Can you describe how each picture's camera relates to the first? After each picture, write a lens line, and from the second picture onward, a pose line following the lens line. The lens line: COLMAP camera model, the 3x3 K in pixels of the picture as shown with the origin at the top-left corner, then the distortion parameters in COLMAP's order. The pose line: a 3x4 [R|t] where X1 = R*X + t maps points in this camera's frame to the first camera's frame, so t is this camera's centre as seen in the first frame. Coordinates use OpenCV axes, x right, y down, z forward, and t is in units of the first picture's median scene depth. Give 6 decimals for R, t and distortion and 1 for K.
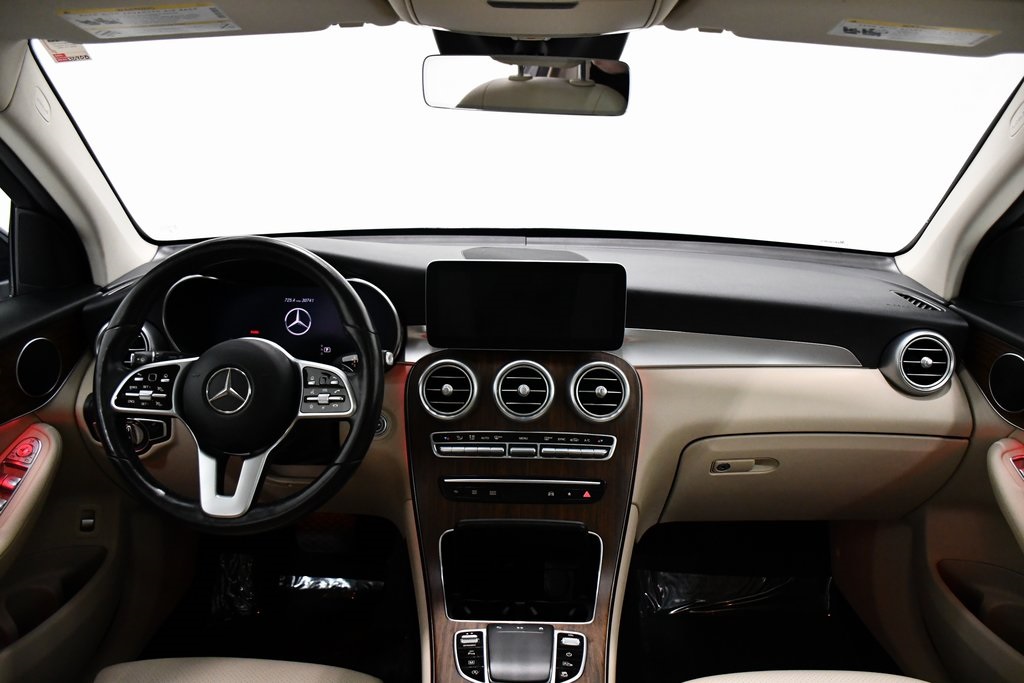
lens RADIAL K [[788.9, 0, 512.0], [0, 788.9, 341.5], [0, 0, 1]] dist [-0.145075, 0.084280]
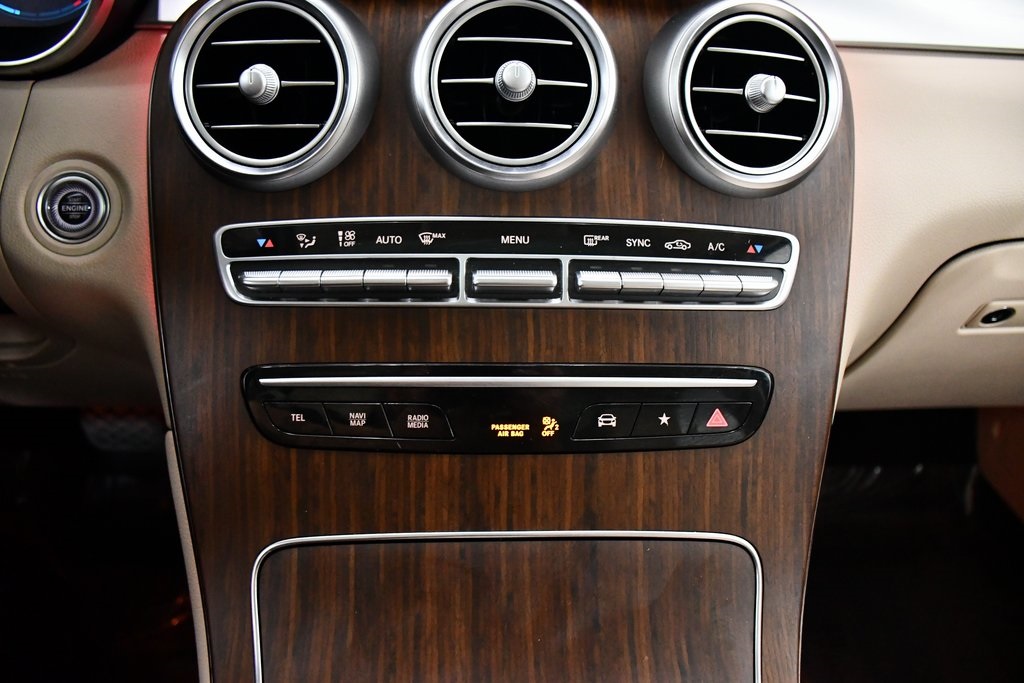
lens RADIAL K [[788.9, 0, 512.0], [0, 788.9, 341.5], [0, 0, 1]] dist [-0.145075, 0.084280]
pose [[0.997401, -0.013532, 0.070766, -0.008816], [-0.004241, 0.969473, 0.245162, 0.085710], [-0.071923, -0.244824, 0.966896, 0.690348]]
